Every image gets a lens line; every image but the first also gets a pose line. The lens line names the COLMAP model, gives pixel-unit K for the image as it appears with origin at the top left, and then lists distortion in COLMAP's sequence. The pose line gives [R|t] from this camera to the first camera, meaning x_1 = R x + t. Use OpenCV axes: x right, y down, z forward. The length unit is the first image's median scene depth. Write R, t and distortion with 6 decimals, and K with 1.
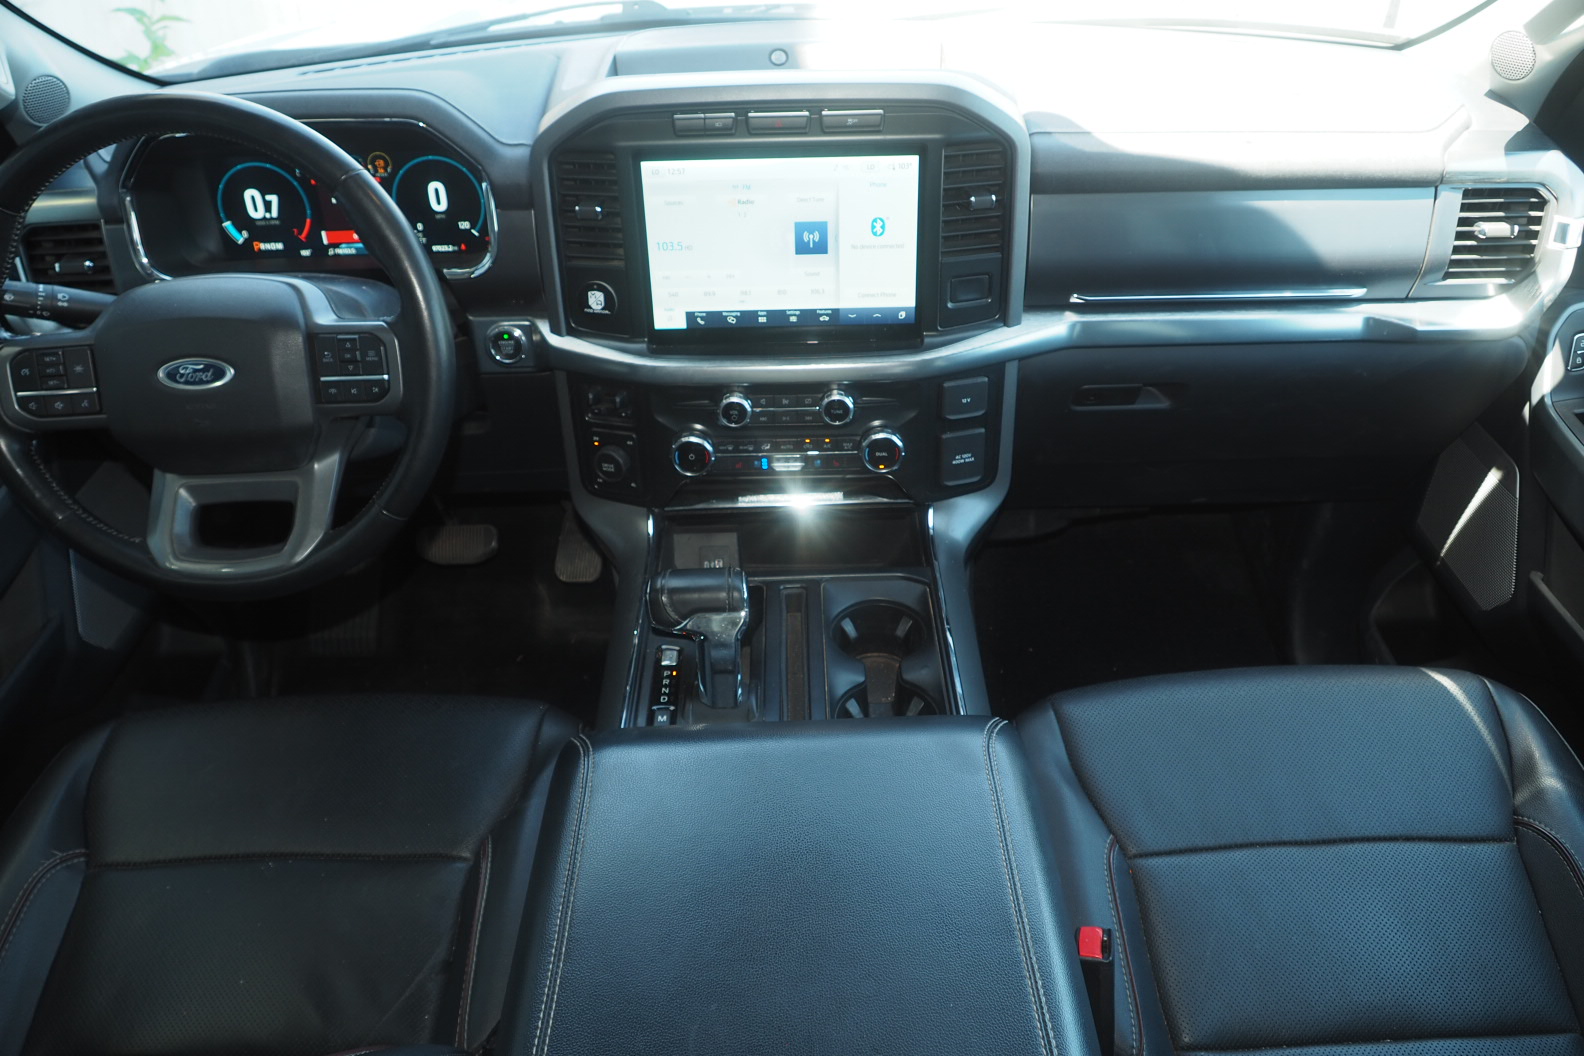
lens RADIAL K [[1111.4, 0, 796.1], [0, 1111.4, 525.5], [0, 0, 1]] dist [-0.030423, 0.001573]
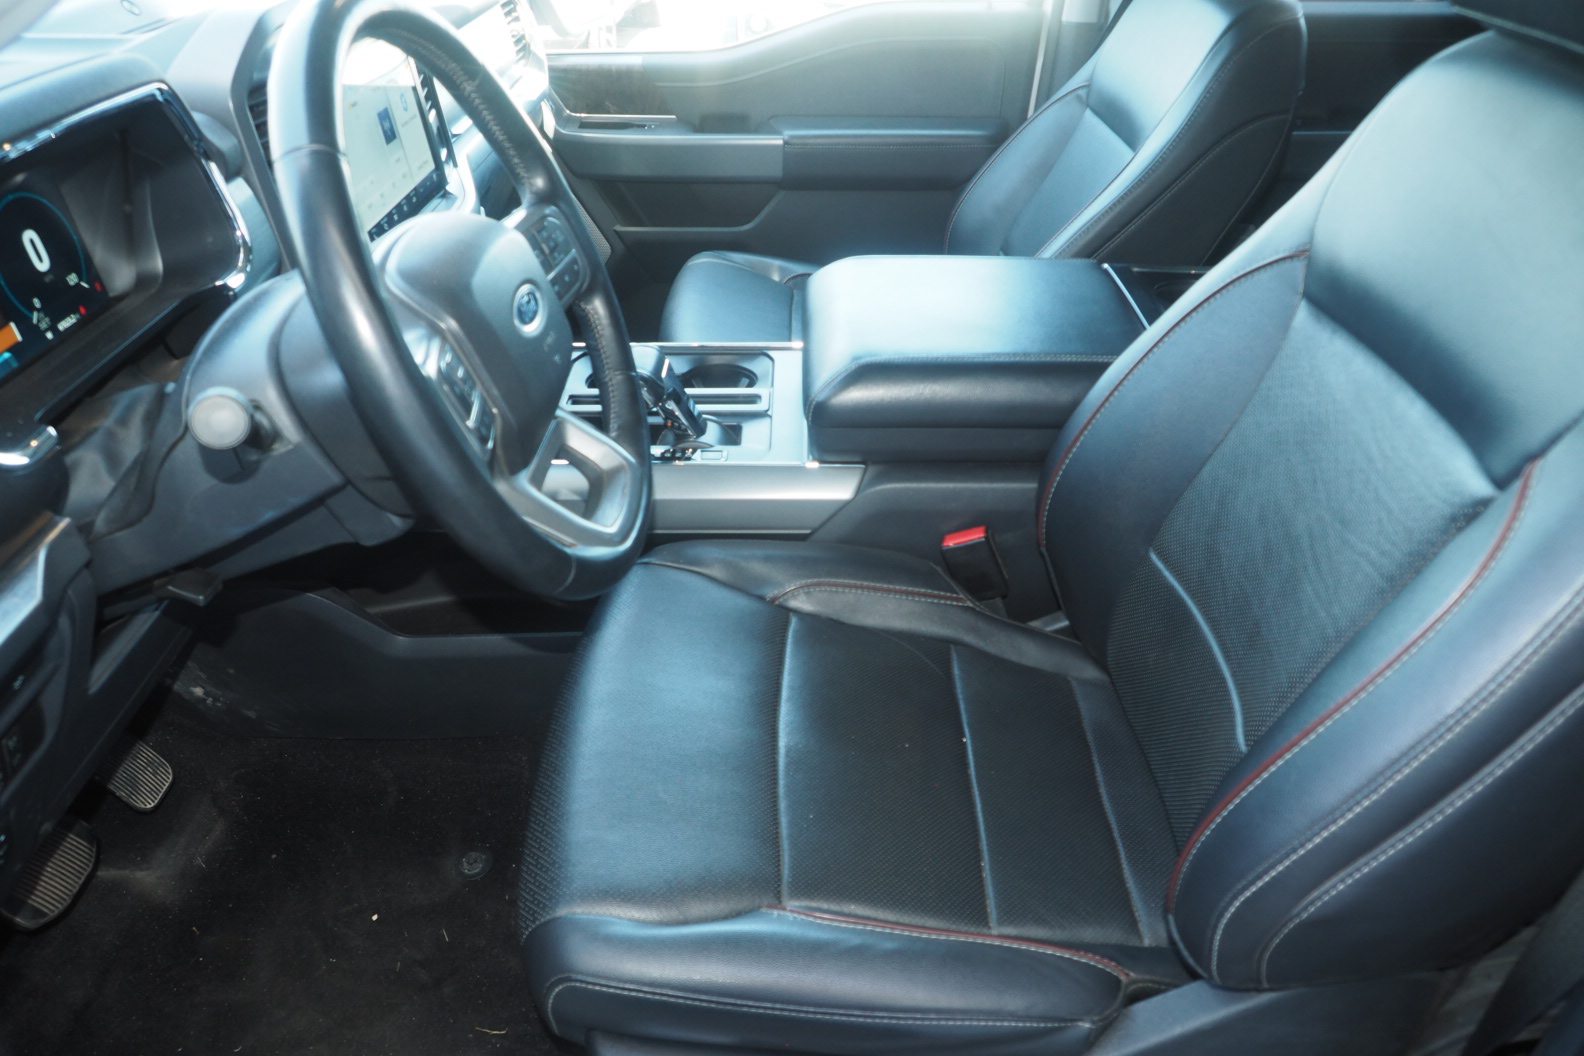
lens RADIAL K [[1111.4, 0, 785.2], [0, 1111.4, 542.6], [0, 0, 1]] dist [-0.030423, 0.001573]
pose [[0.031719, -0.538674, 0.841917, -1.050182], [0.582340, 0.694560, 0.422453, -0.198429], [-0.812326, 0.476882, 0.335722, 0.504396]]
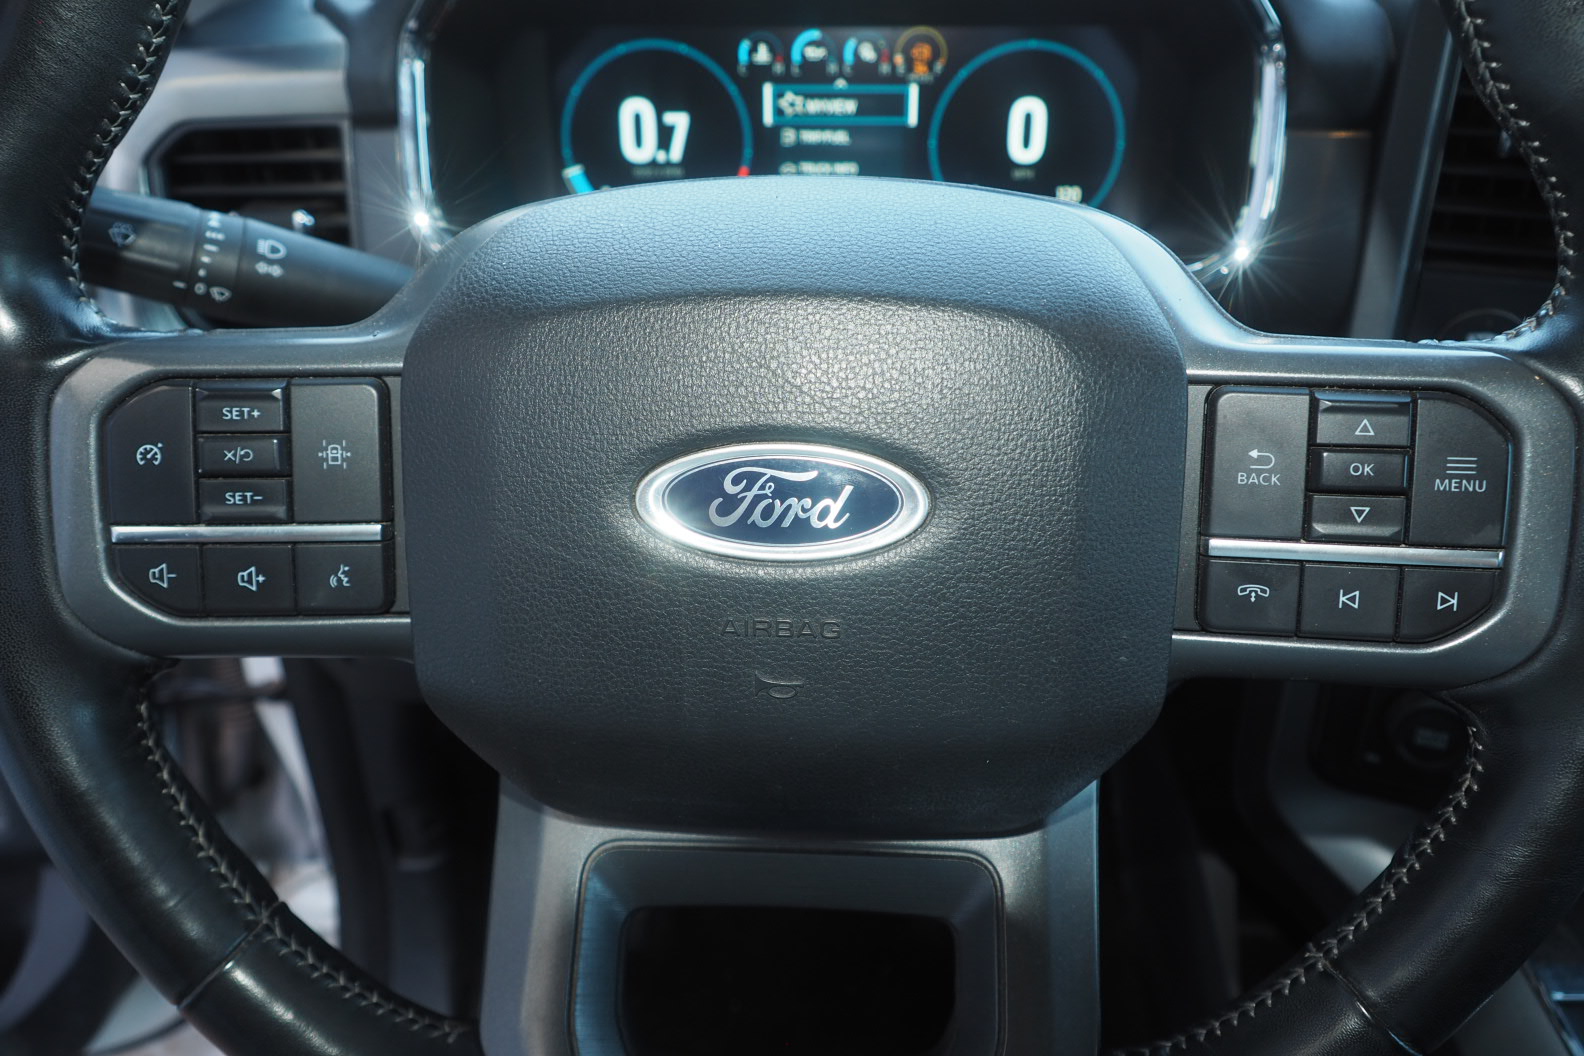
lens RADIAL K [[1111.4, 0, 773.4], [0, 1111.4, 512.5], [0, 0, 1]] dist [-0.030423, 0.001573]
pose [[0.995636, 0.056081, -0.074593, -0.412956], [-0.063995, 0.992052, -0.108335, -0.083138], [0.067925, 0.112636, 0.991312, 0.578277]]
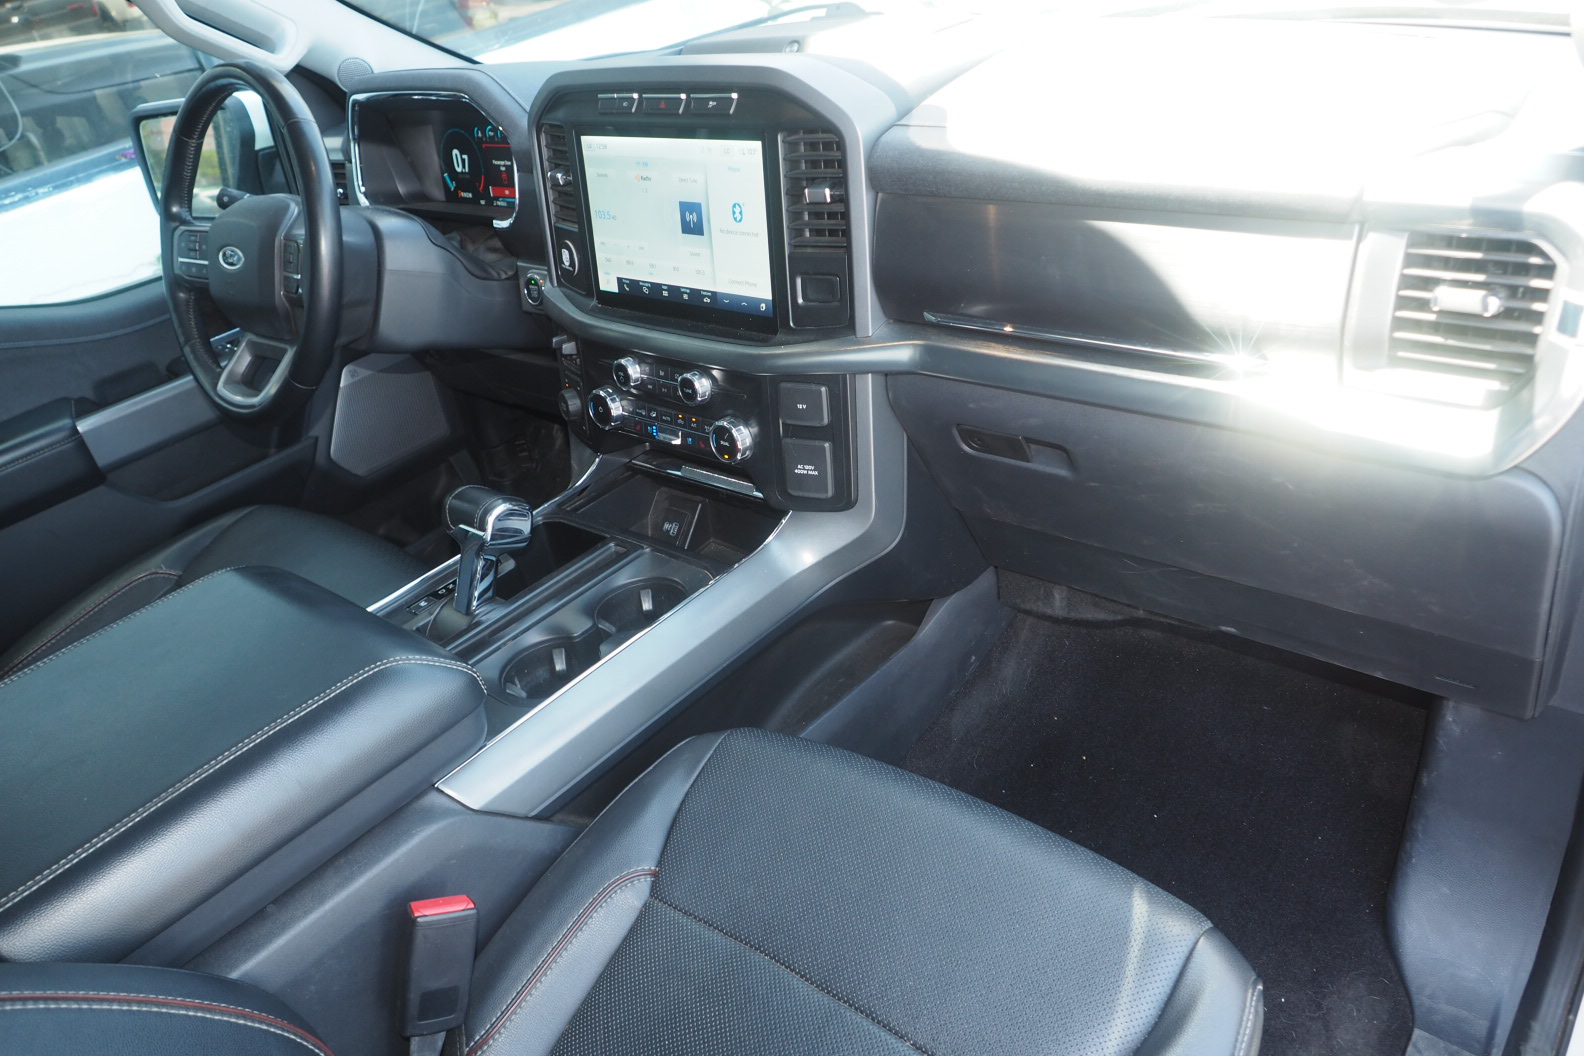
lens RADIAL K [[1111.4, 0, 790.7], [0, 1111.4, 535.9], [0, 0, 1]] dist [-0.030423, 0.001573]
pose [[0.755292, 0.261329, -0.601034, 0.750496], [-0.275585, 0.958687, 0.070521, -0.072433], [0.594632, 0.112372, 0.796106, 0.261276]]
